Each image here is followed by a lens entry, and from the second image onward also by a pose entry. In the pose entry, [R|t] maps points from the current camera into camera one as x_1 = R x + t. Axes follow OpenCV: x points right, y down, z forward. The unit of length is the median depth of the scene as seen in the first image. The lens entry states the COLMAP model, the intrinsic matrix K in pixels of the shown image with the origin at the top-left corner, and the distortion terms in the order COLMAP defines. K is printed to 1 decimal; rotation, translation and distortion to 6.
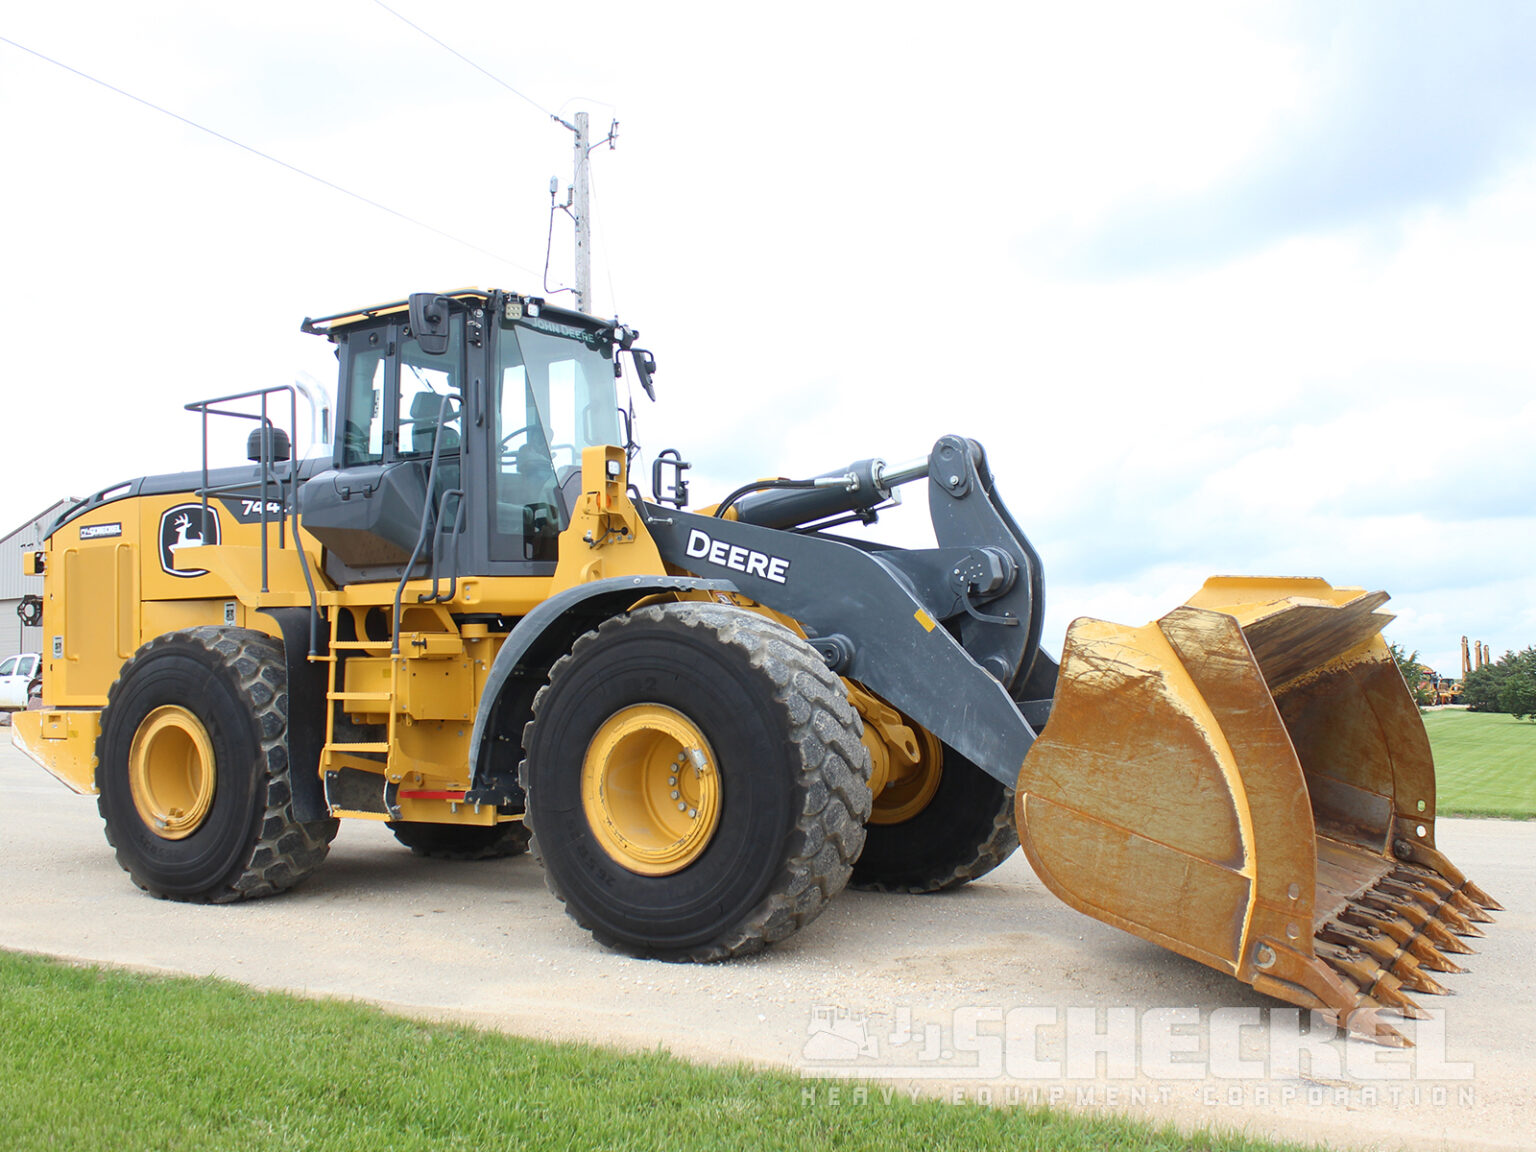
lens RADIAL K [[1526.2, 0, 771.3], [0, 1526.2, 634.0], [0, 0, 1]] dist [-0.165473, 0.089393]
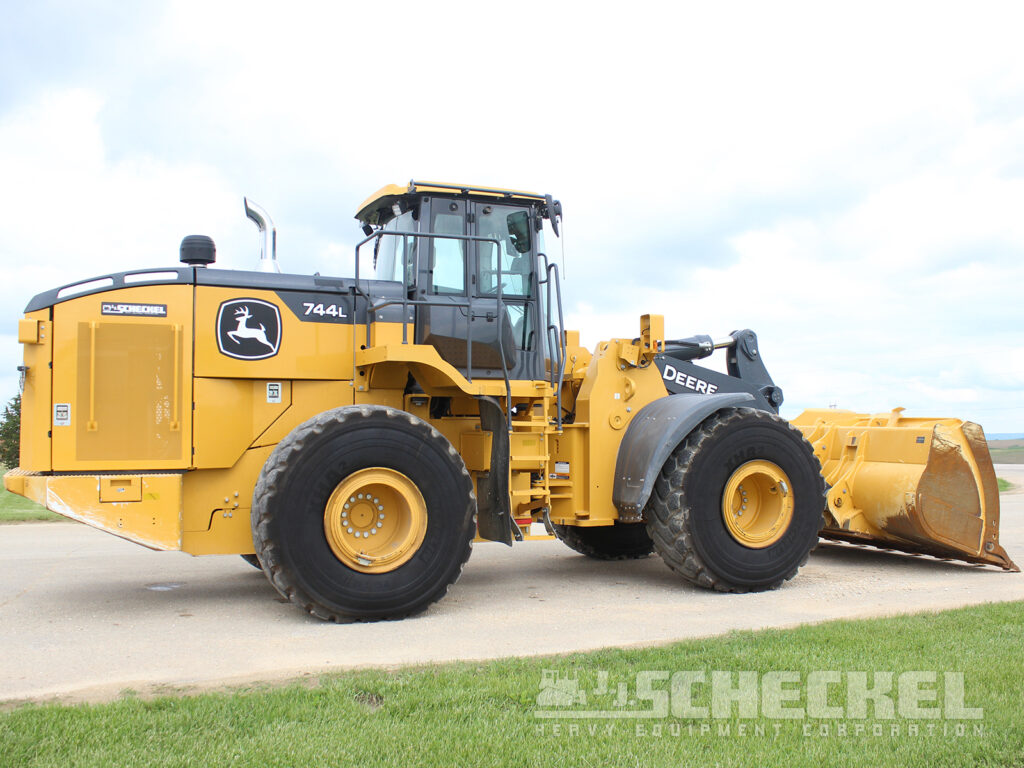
lens RADIAL K [[1017.5, 0, 514.2], [0, 1017.5, 422.7], [0, 0, 1]] dist [-0.165473, 0.089393]
pose [[0.579060, 0.019724, 0.815046, -1.142382], [-0.029761, 0.999552, -0.003045, 0.009879], [-0.814741, -0.022493, 0.579388, 0.446116]]
